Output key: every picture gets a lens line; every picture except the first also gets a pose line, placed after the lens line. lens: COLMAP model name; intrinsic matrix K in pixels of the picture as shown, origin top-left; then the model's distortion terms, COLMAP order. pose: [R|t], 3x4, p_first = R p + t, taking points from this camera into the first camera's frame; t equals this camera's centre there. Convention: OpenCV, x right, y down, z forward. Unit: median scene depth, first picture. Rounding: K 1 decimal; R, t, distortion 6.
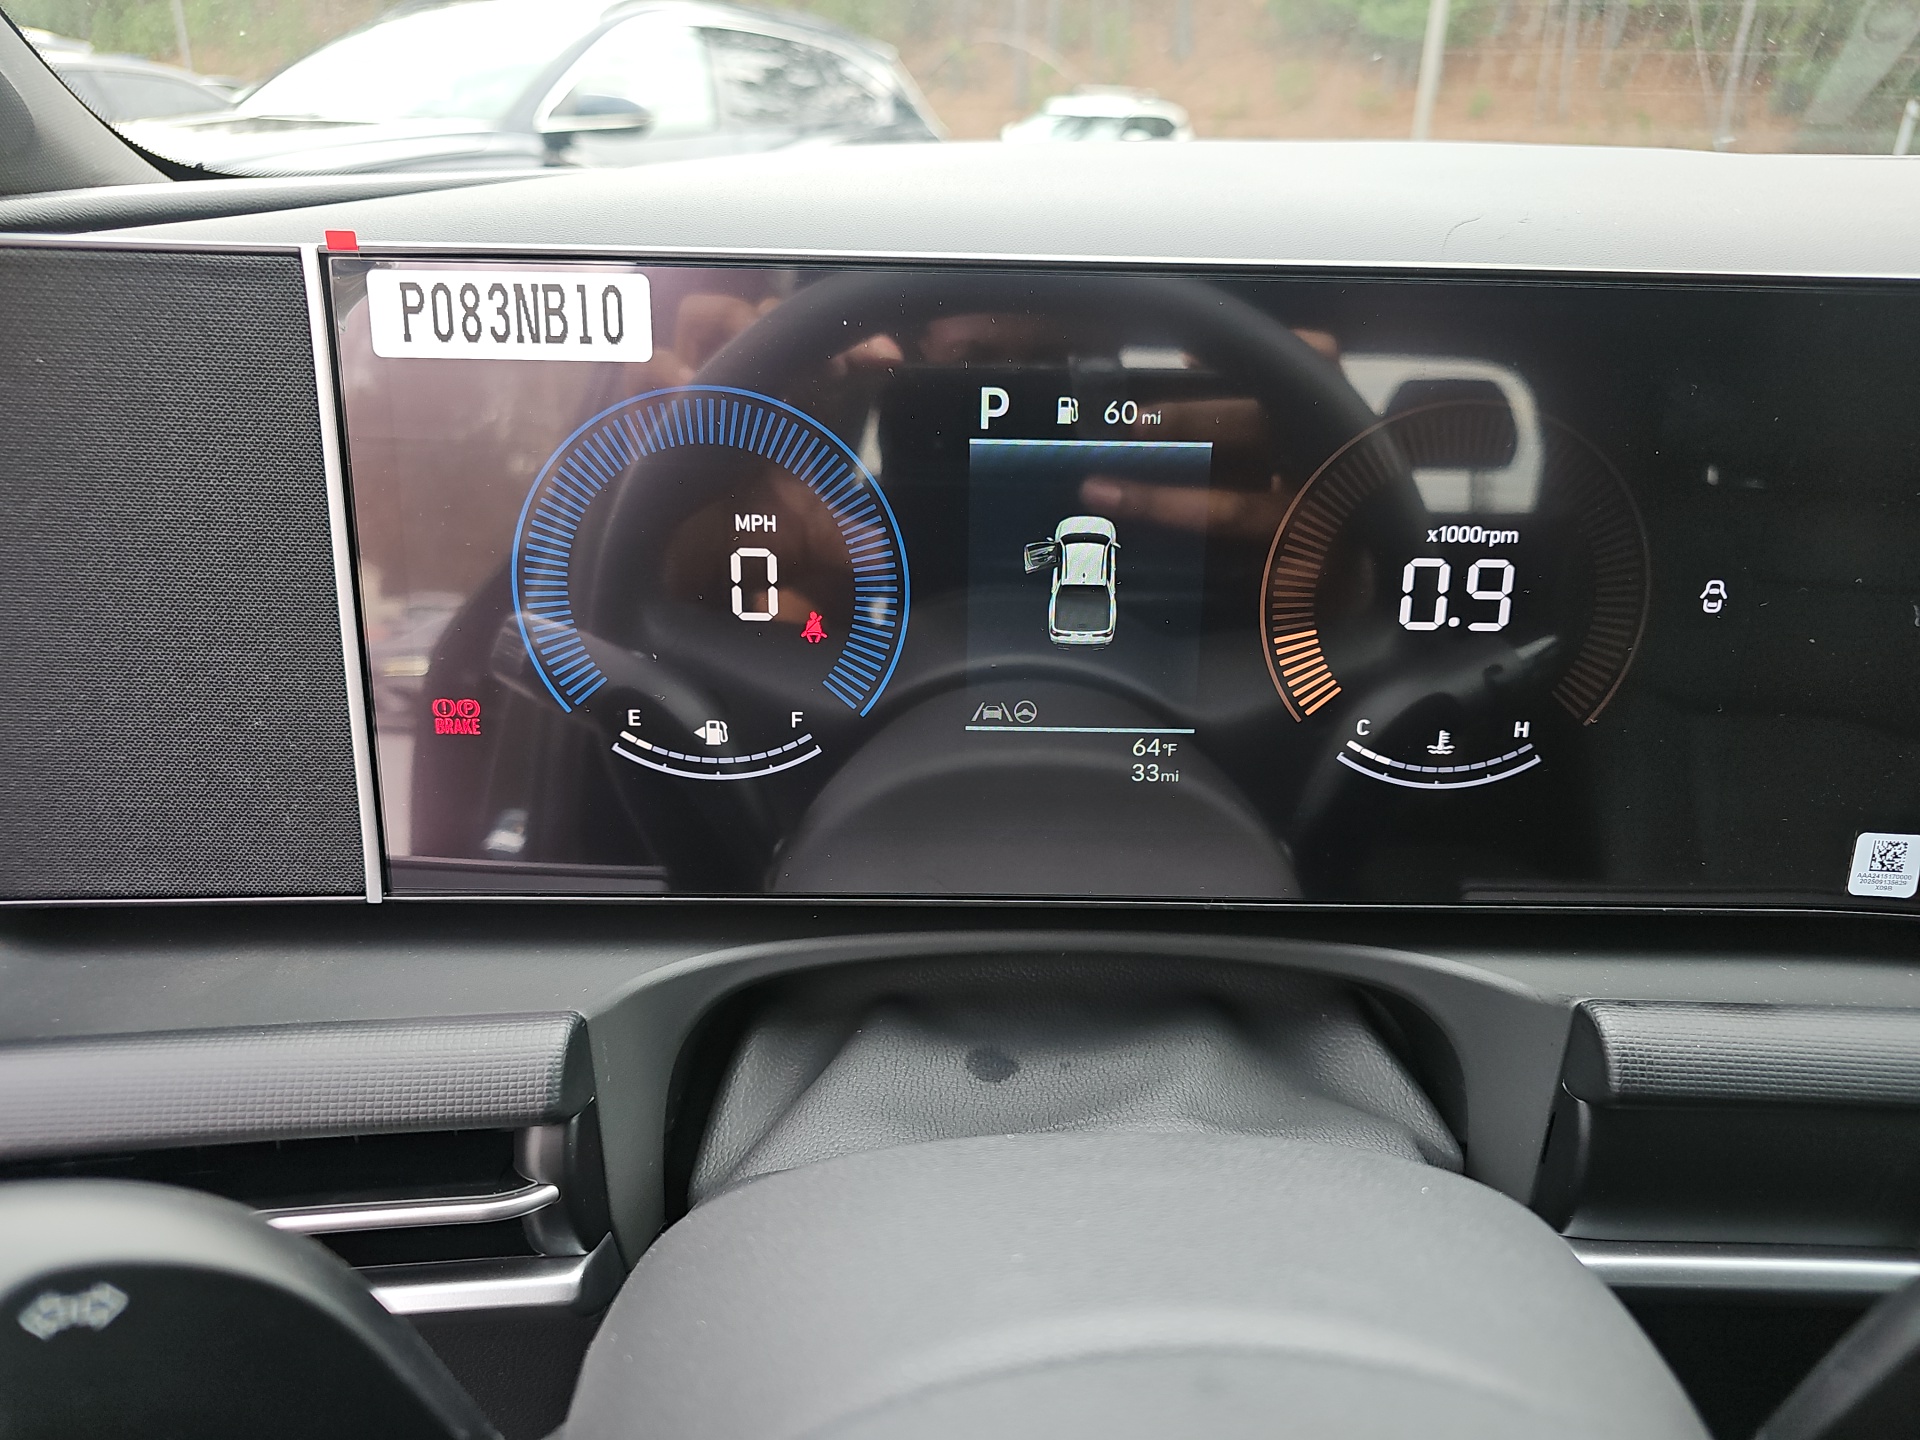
lens RADIAL K [[1333.5, 0, 967.2], [0, 1333.5, 705.2], [0, 0, 1]] dist [-0.004082, 0.002215]
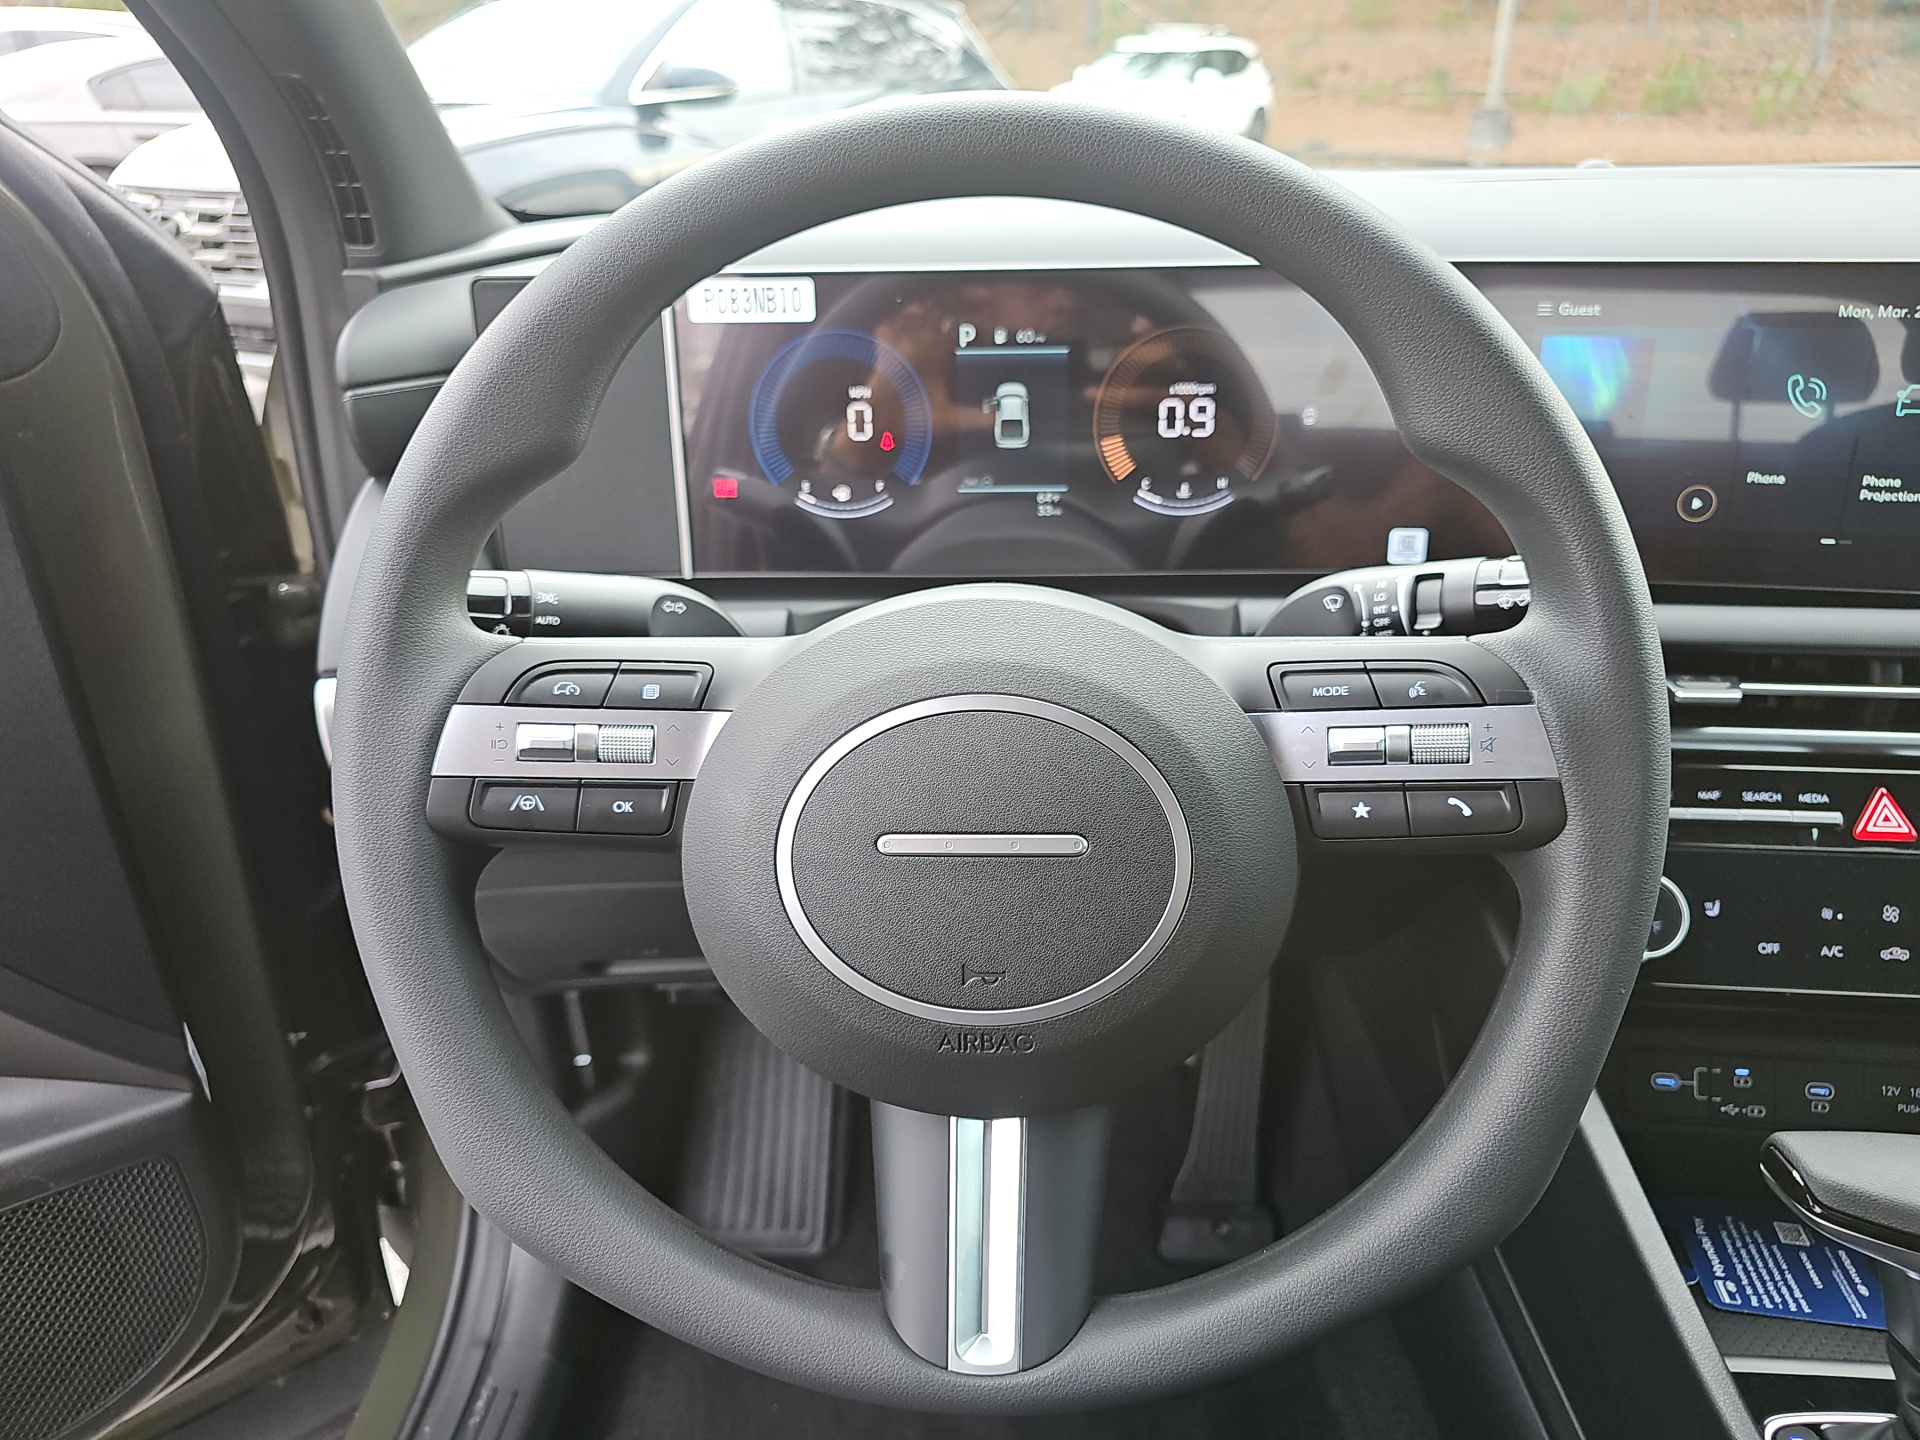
lens RADIAL K [[1261.2, 0, 960.0], [0, 1261.2, 720.0], [0, 0, 1]] dist [0.000924, 0.001091]
pose [[0.997687, -0.013611, -0.066599, 0.133411], [0.017772, 0.997899, 0.062302, 0.266400], [0.065611, -0.063341, 0.995833, -1.060721]]
